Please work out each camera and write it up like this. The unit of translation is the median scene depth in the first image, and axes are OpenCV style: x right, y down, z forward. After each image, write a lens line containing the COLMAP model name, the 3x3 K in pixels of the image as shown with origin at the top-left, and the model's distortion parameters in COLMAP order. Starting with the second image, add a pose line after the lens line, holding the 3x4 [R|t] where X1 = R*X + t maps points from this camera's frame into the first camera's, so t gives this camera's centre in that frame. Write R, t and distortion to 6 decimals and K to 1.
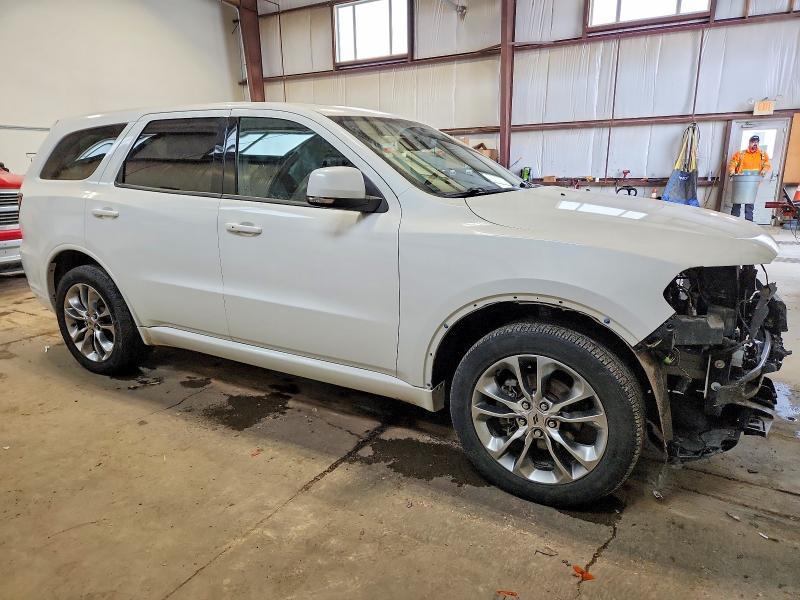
lens RADIAL K [[545.0, 0, 399.7], [0, 545.0, 311.4], [0, 0, 1]] dist [0.031381, -0.000372]
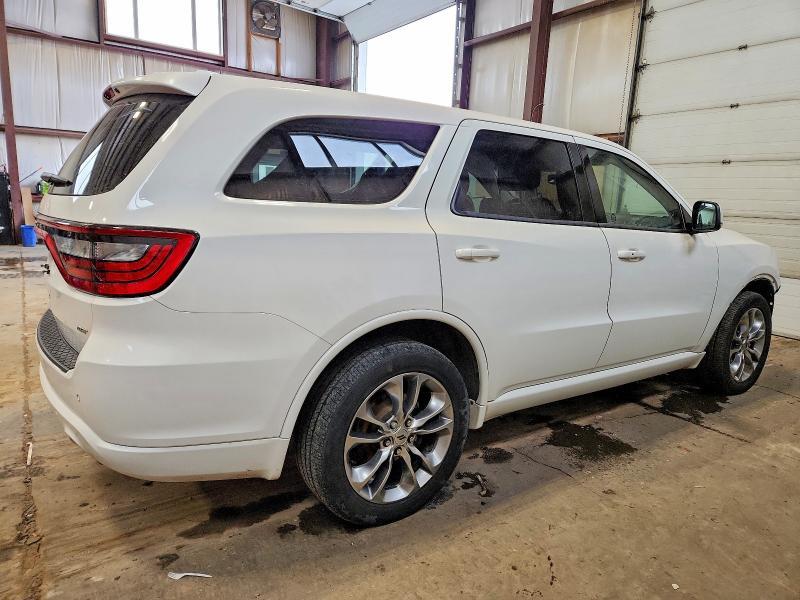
lens RADIAL K [[544.2, 0, 400.0], [0, 544.2, 300.0], [0, 0, 1]] dist [0.005663, -0.002347]
pose [[0.416798, -0.141641, 0.897896, -1.213982], [0.182657, 0.980688, 0.069913, -0.189928], [-0.890458, 0.134867, 0.434621, 0.812718]]
